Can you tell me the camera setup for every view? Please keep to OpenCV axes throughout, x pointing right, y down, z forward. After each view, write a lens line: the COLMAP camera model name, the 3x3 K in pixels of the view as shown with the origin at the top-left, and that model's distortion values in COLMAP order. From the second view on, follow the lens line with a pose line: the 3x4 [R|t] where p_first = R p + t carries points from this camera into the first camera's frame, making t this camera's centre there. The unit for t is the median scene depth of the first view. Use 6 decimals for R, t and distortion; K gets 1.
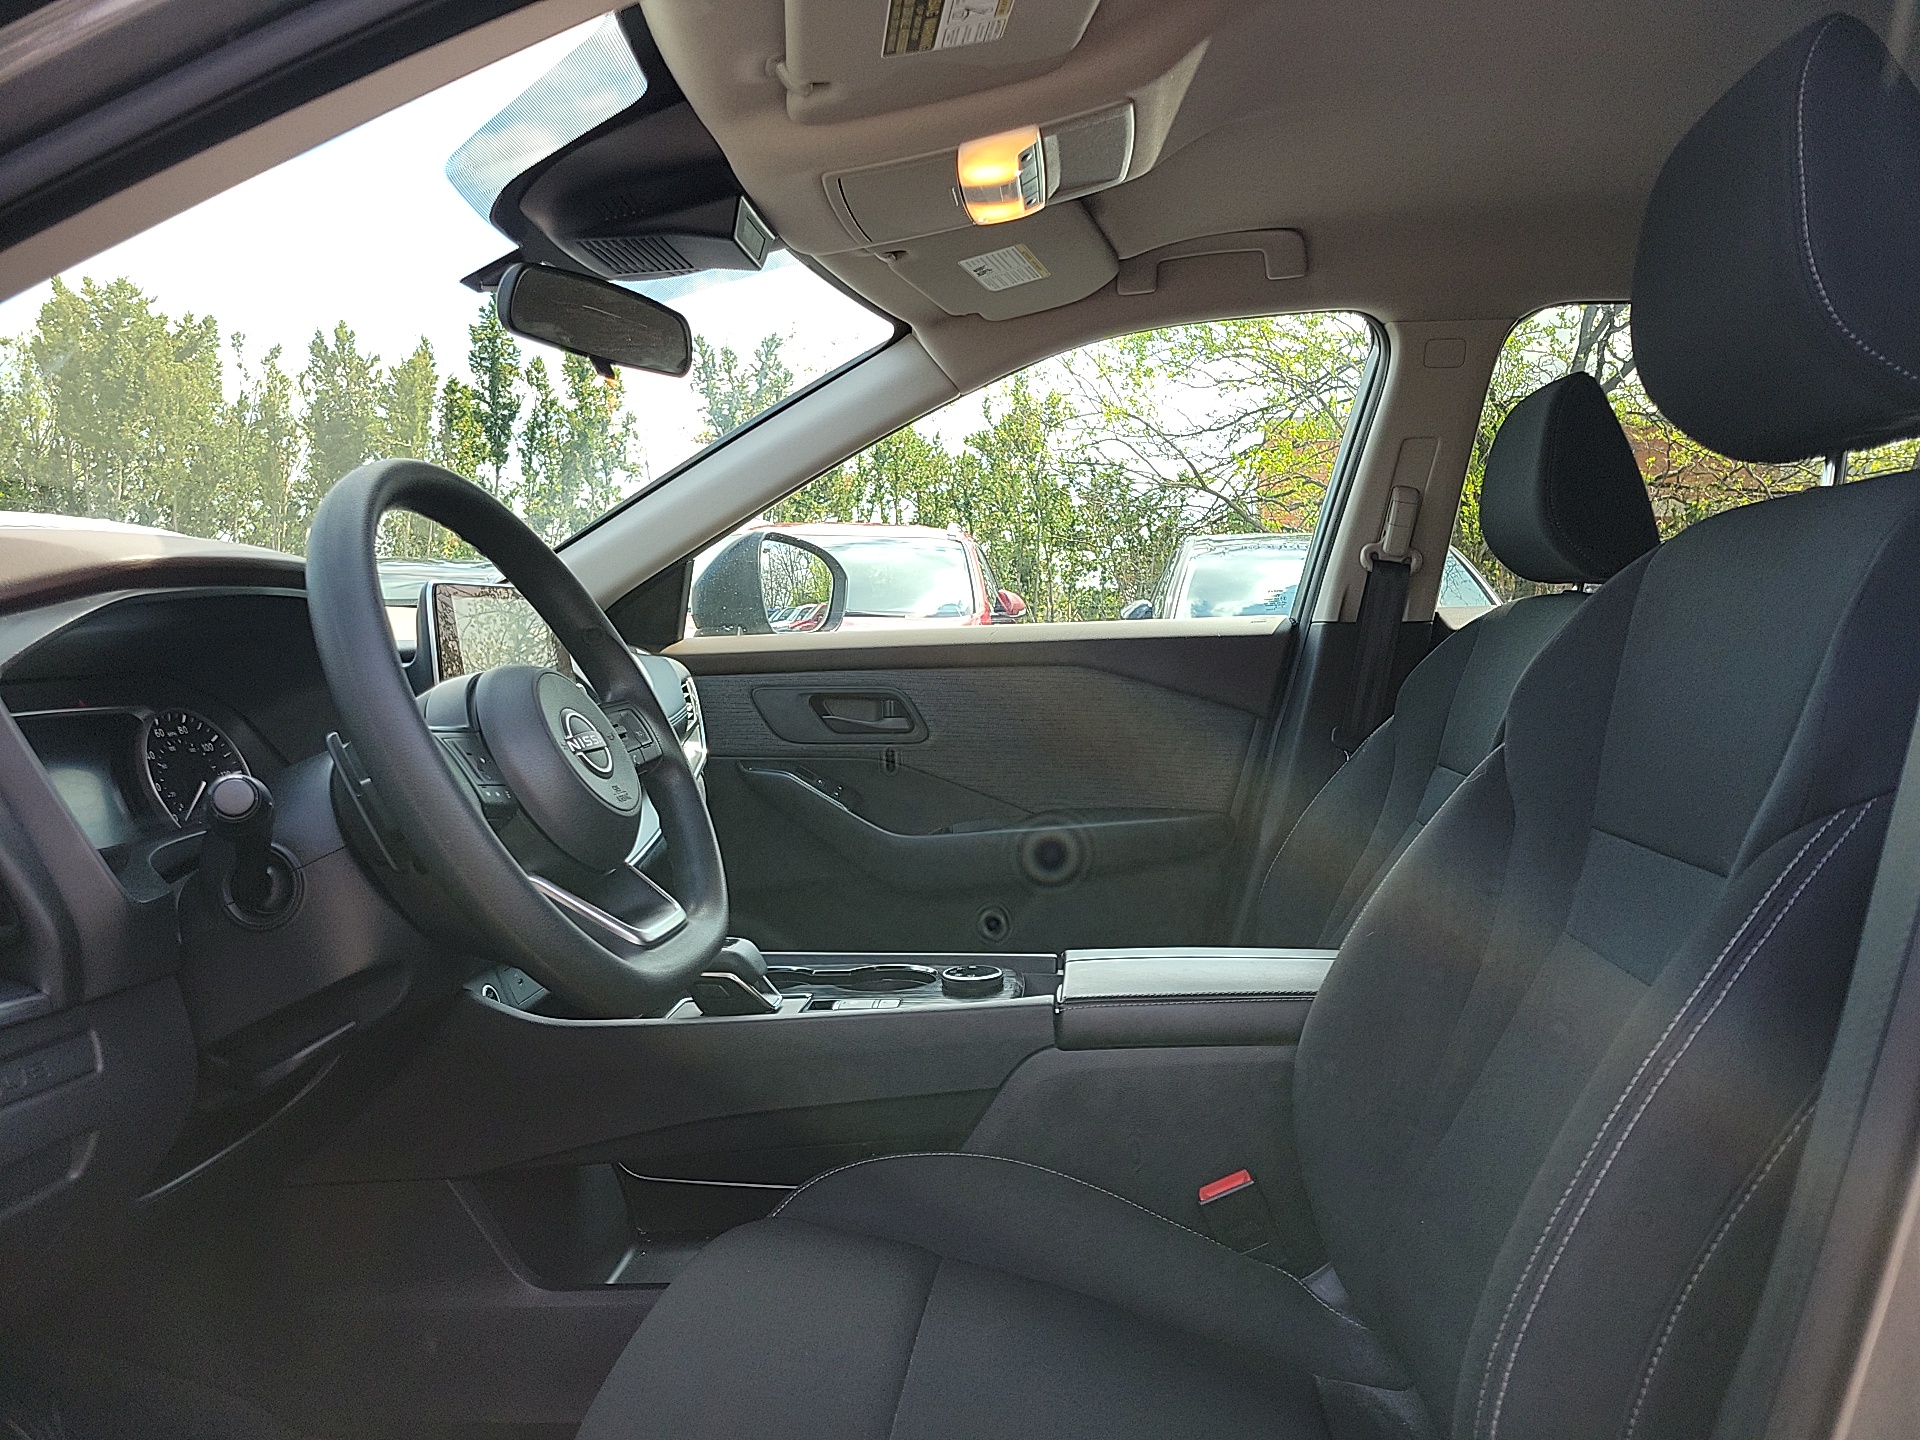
lens RADIAL K [[1454.9, 0, 967.6], [0, 1454.9, 718.6], [0, 0, 1]] dist [0.036764, -0.010654]
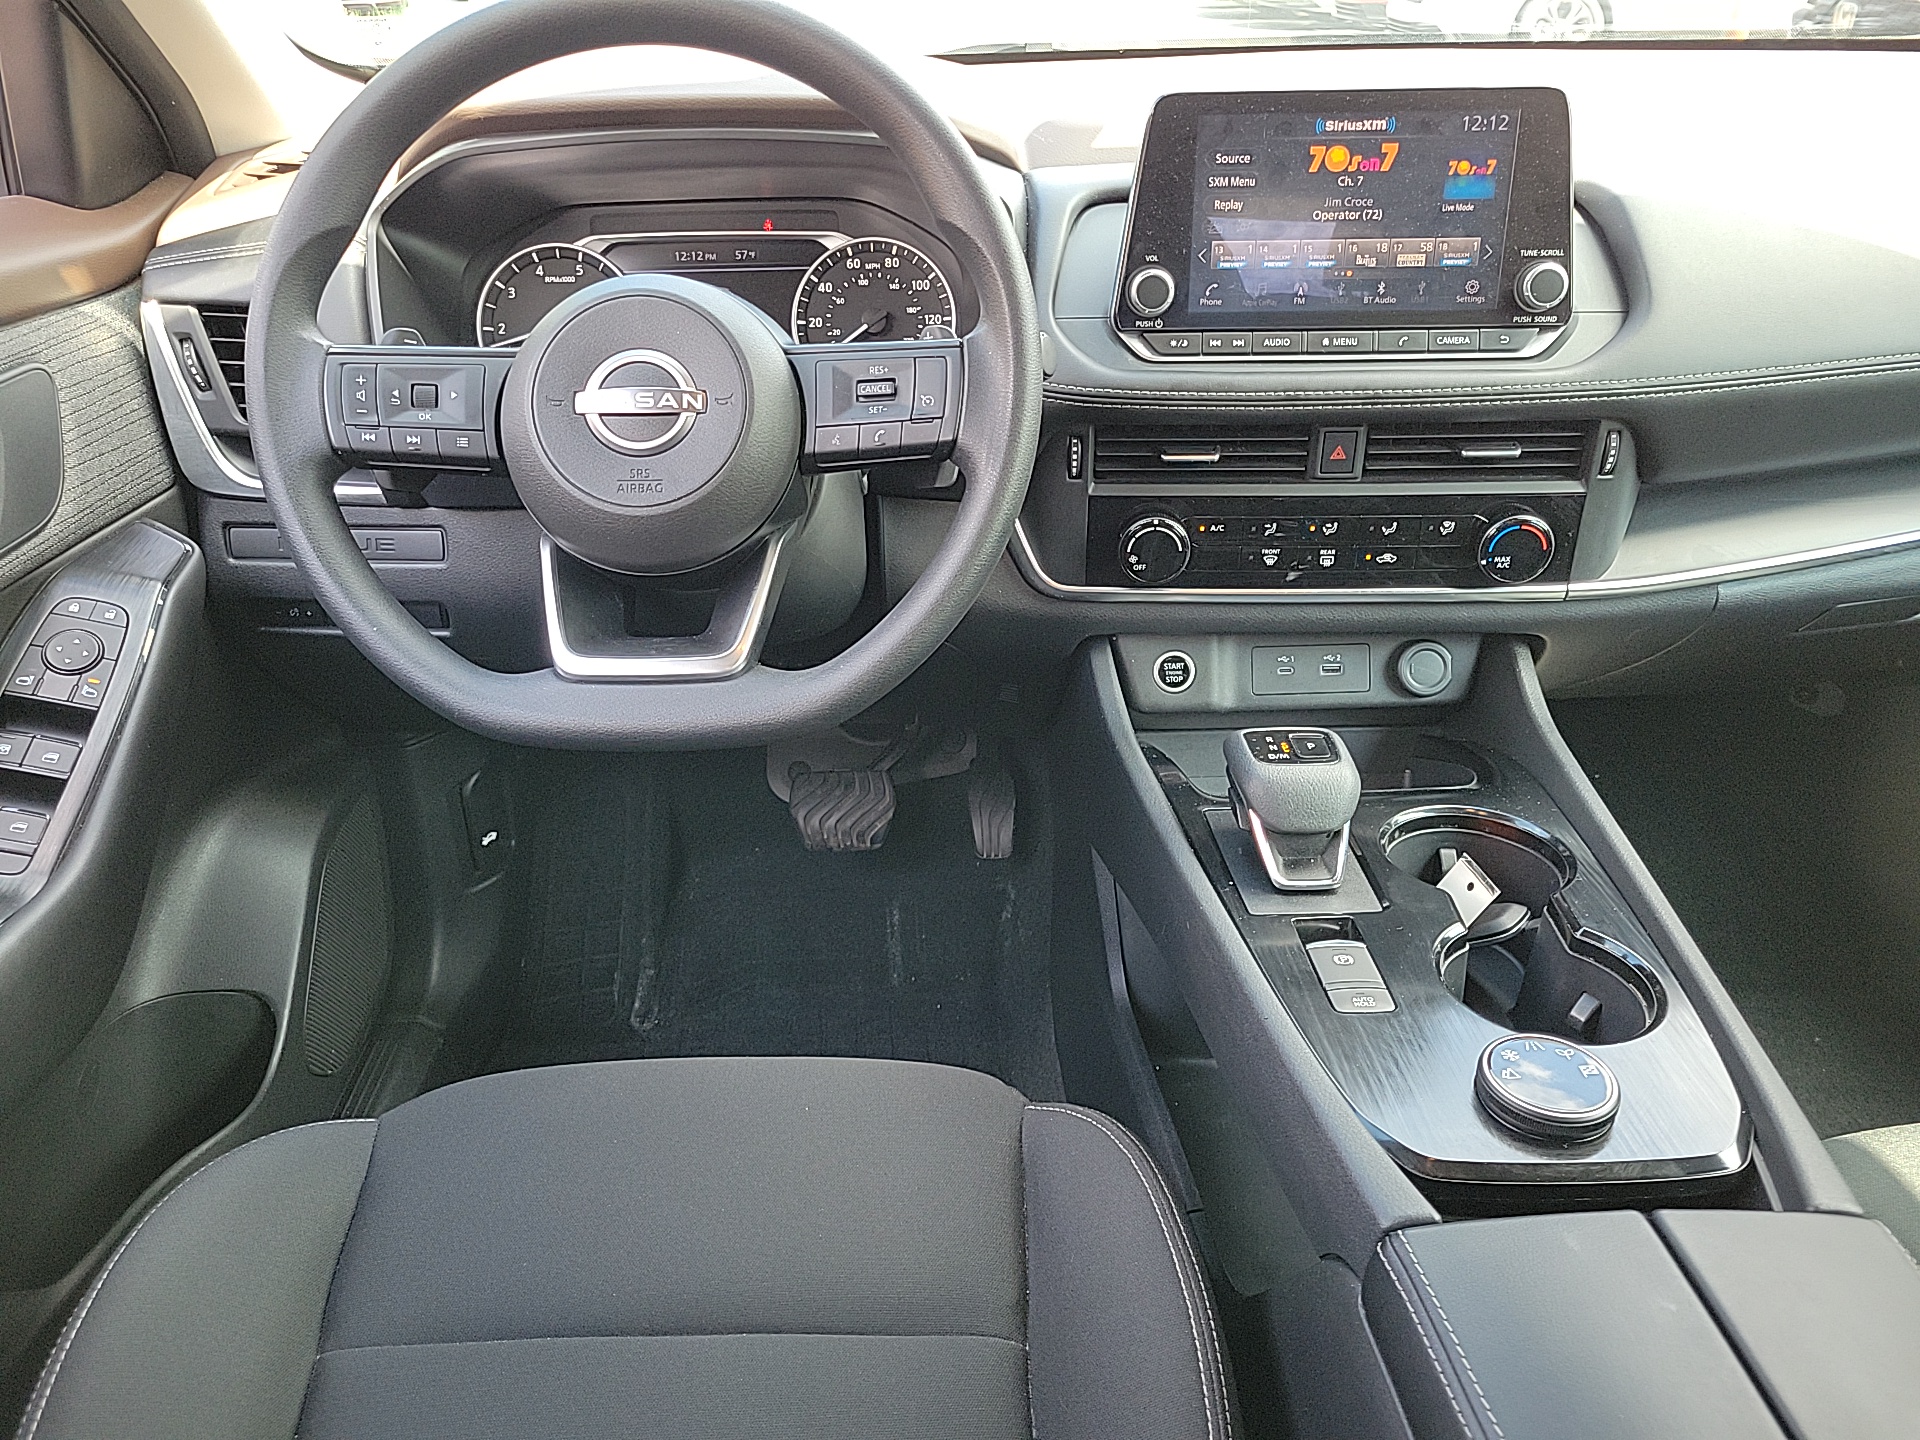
lens RADIAL K [[1449.9, 0, 936.6], [0, 1449.9, 720.3], [0, 0, 1]] dist [0.046466, -0.038282]
pose [[0.096734, 0.467093, -0.878901, 0.209170], [-0.045901, 0.884196, 0.464856, -0.082578], [0.994251, -0.004625, 0.106972, 0.454521]]
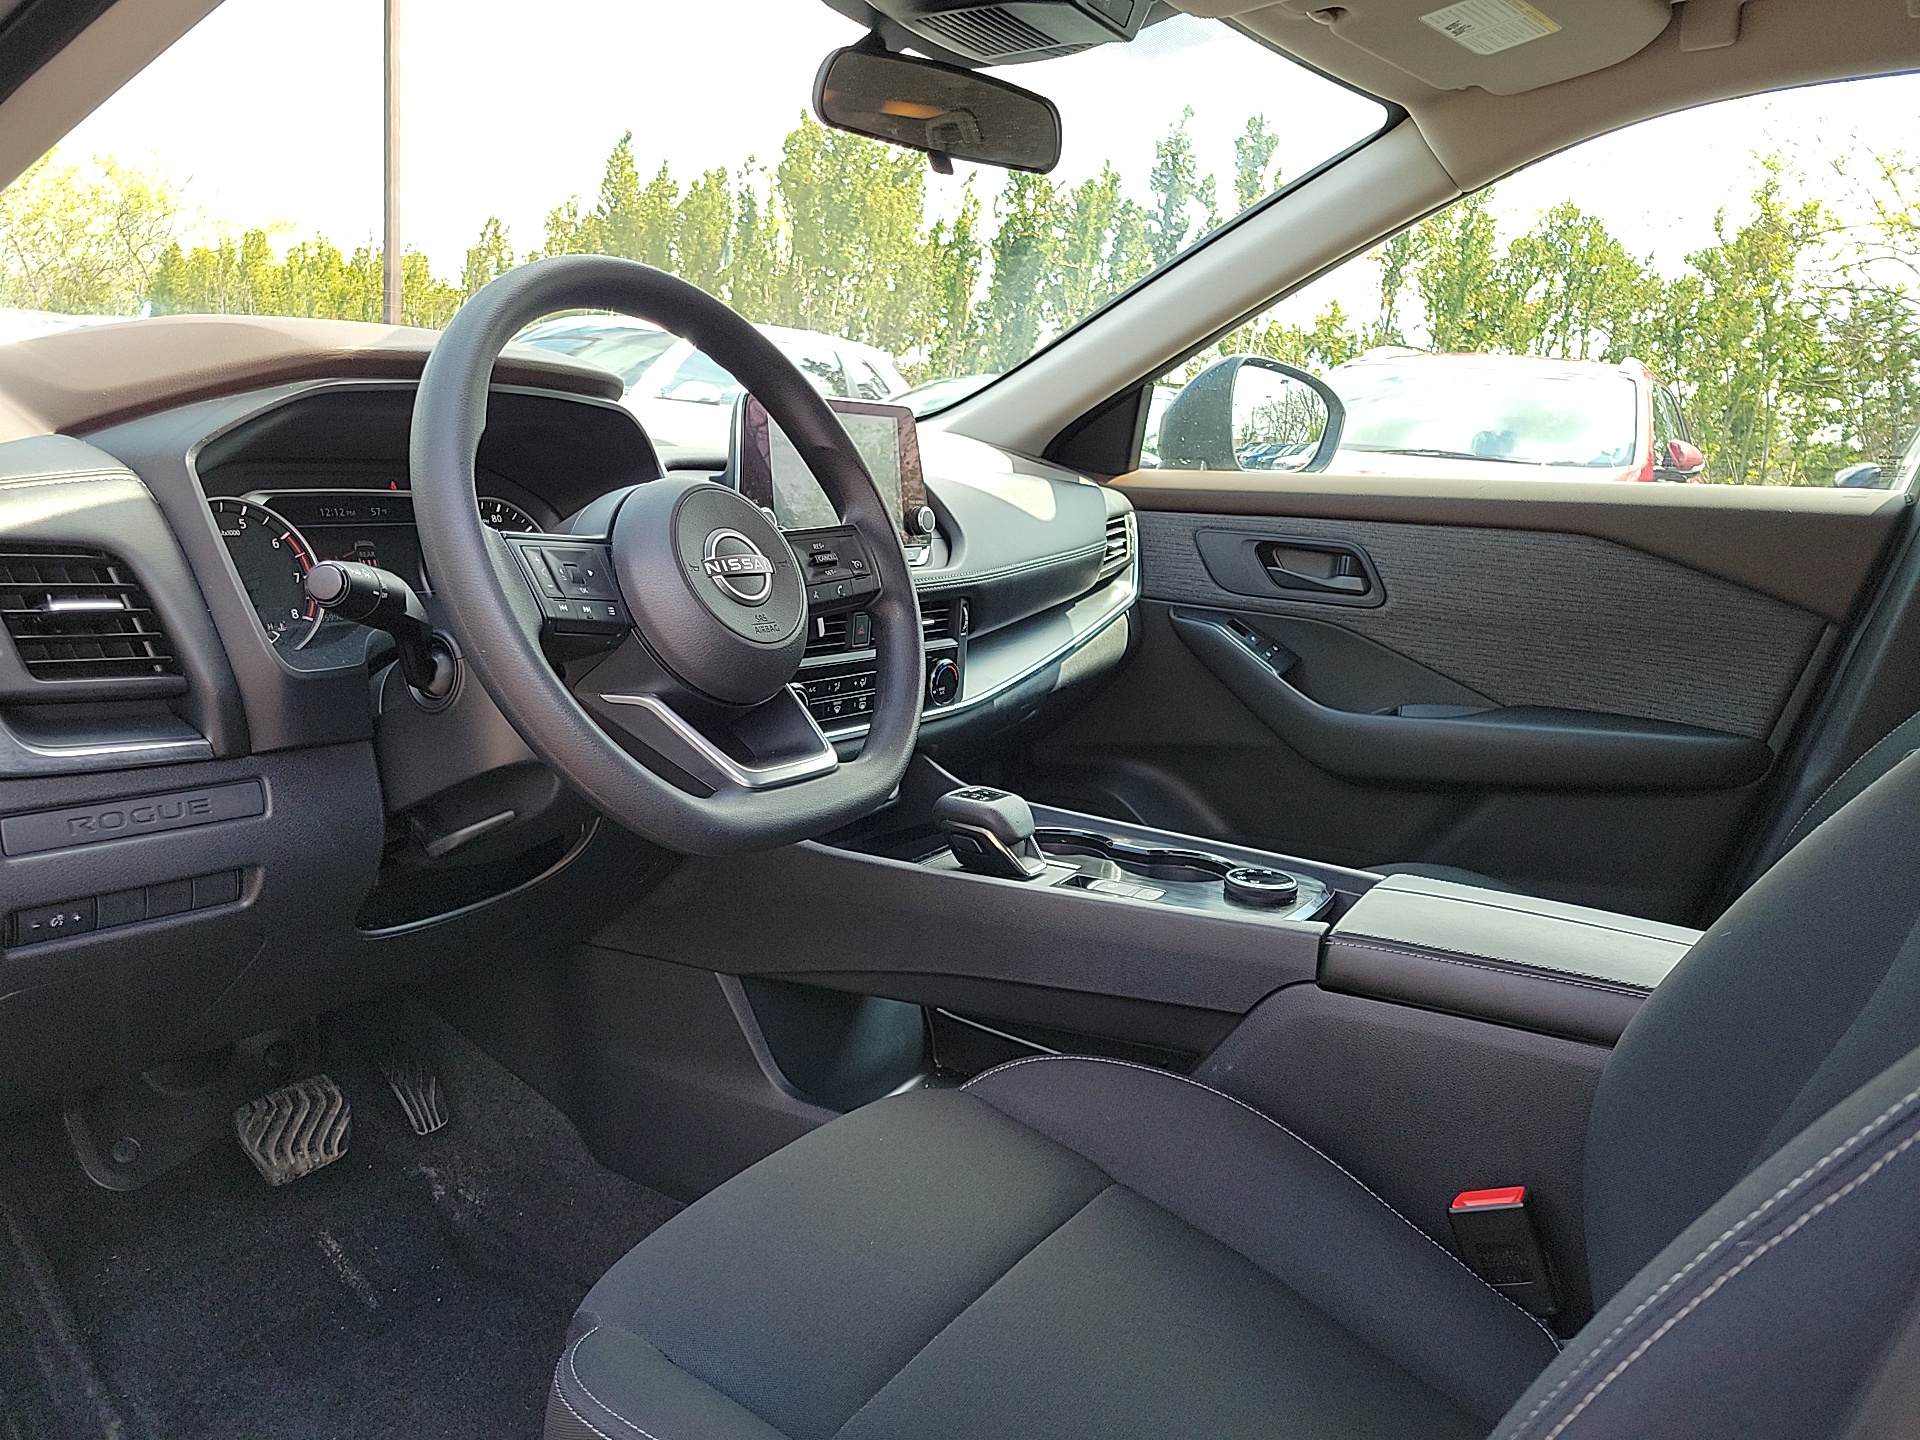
lens RADIAL K [[1457.1, 0, 931.6], [0, 1457.1, 710.8], [0, 0, 1]] dist [0.043150, -0.024886]
pose [[0.886181, 0.141414, -0.441232, 0.118787], [-0.093017, 0.987197, 0.129577, -0.010674], [0.453907, -0.073786, 0.887989, 0.088779]]
